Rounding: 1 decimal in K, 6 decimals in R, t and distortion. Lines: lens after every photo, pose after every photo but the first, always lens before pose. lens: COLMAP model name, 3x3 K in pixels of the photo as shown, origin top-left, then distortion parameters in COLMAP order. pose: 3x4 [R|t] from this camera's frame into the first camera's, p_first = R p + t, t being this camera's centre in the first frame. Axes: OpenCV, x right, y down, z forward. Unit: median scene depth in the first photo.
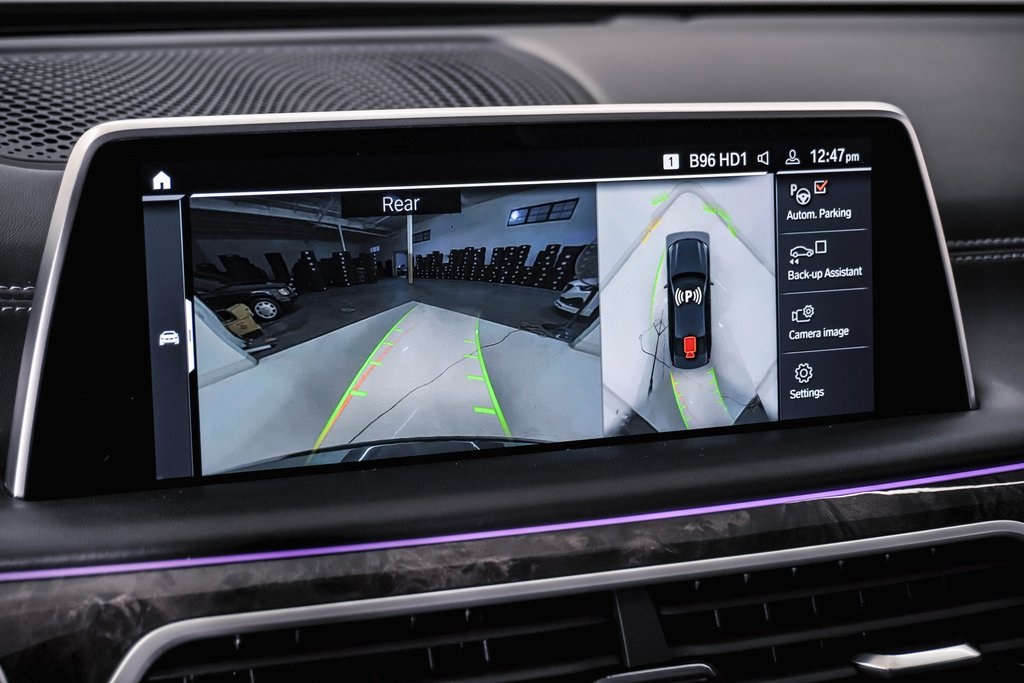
lens RADIAL K [[1936.5, 0, 512.0], [0, 1936.5, 341.5], [0, 0, 1]] dist [0.036275, 0.244774]
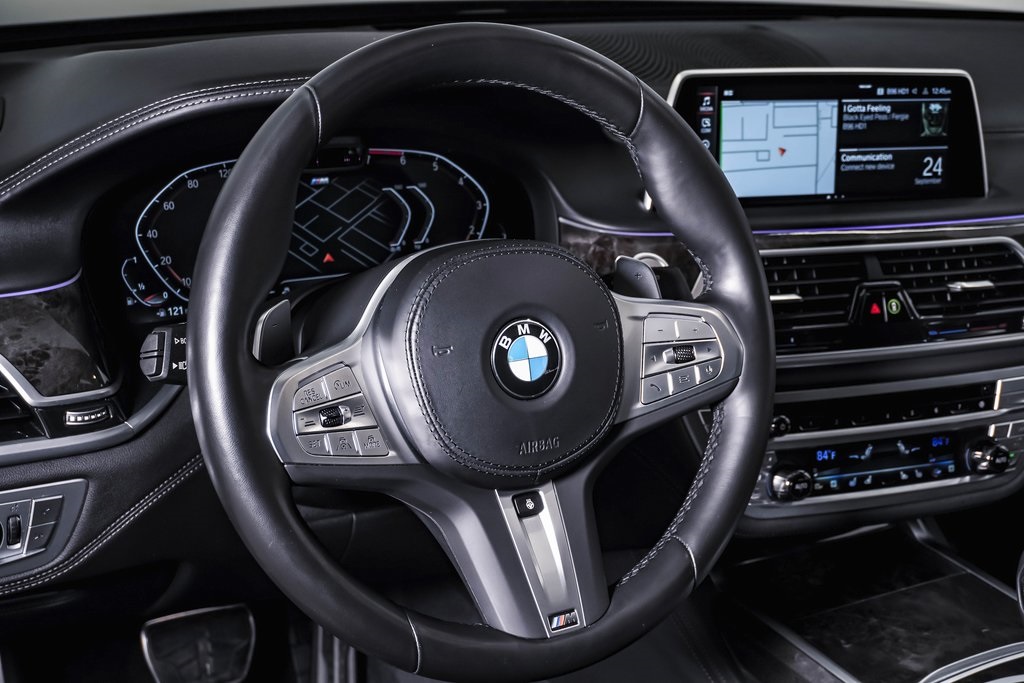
lens RADIAL K [[1491.5, 0, 512.0], [0, 1491.5, 341.5], [0, 0, 1]] dist [-0.013083, 0.004020]
pose [[0.999363, 0.032991, 0.013595, -0.397499], [-0.034124, 0.995006, 0.093805, 0.063158], [-0.010433, -0.094210, 0.995498, -0.921886]]
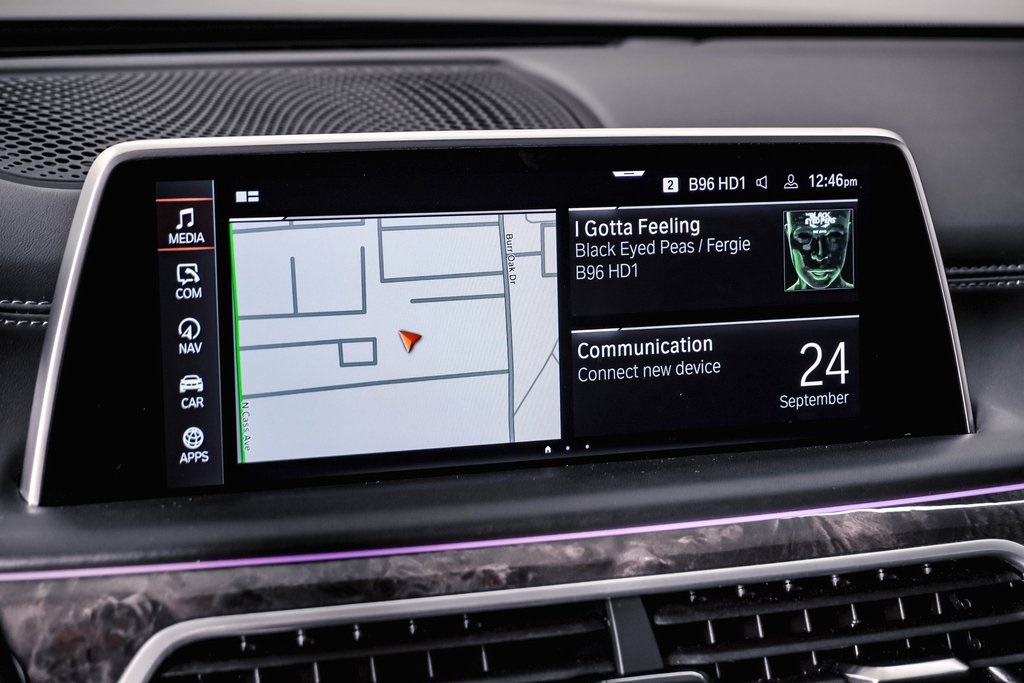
lens RADIAL K [[2119.4, 0, 512.0], [0, 2119.4, 341.5], [0, 0, 1]] dist [0.021796, 0.106747]
pose [[0.999937, 0.008184, -0.007660, 0.007478], [-0.008338, 0.999759, -0.020291, 0.012572], [0.007493, 0.020353, 0.999765, -0.111418]]
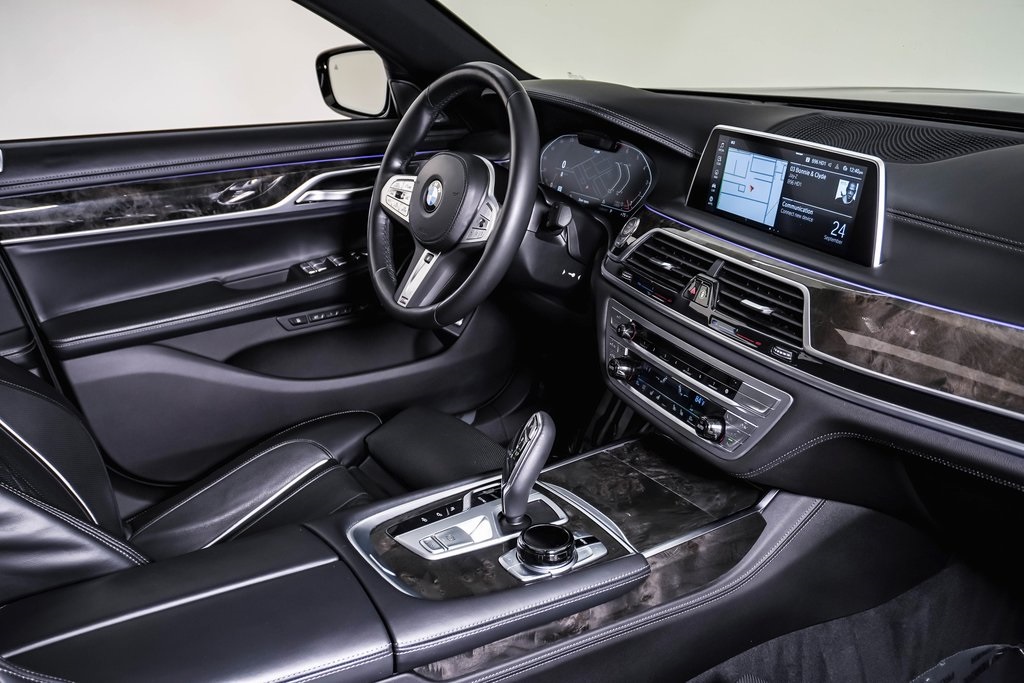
lens RADIAL K [[976.6, 0, 512.0], [0, 976.6, 341.5], [0, 0, 1]] dist [0.006745, -0.005585]
pose [[0.043237, 0.322972, -0.945420, 1.686630], [-0.233496, 0.923364, 0.304759, -0.189802], [0.971396, 0.207575, 0.115336, 0.349056]]
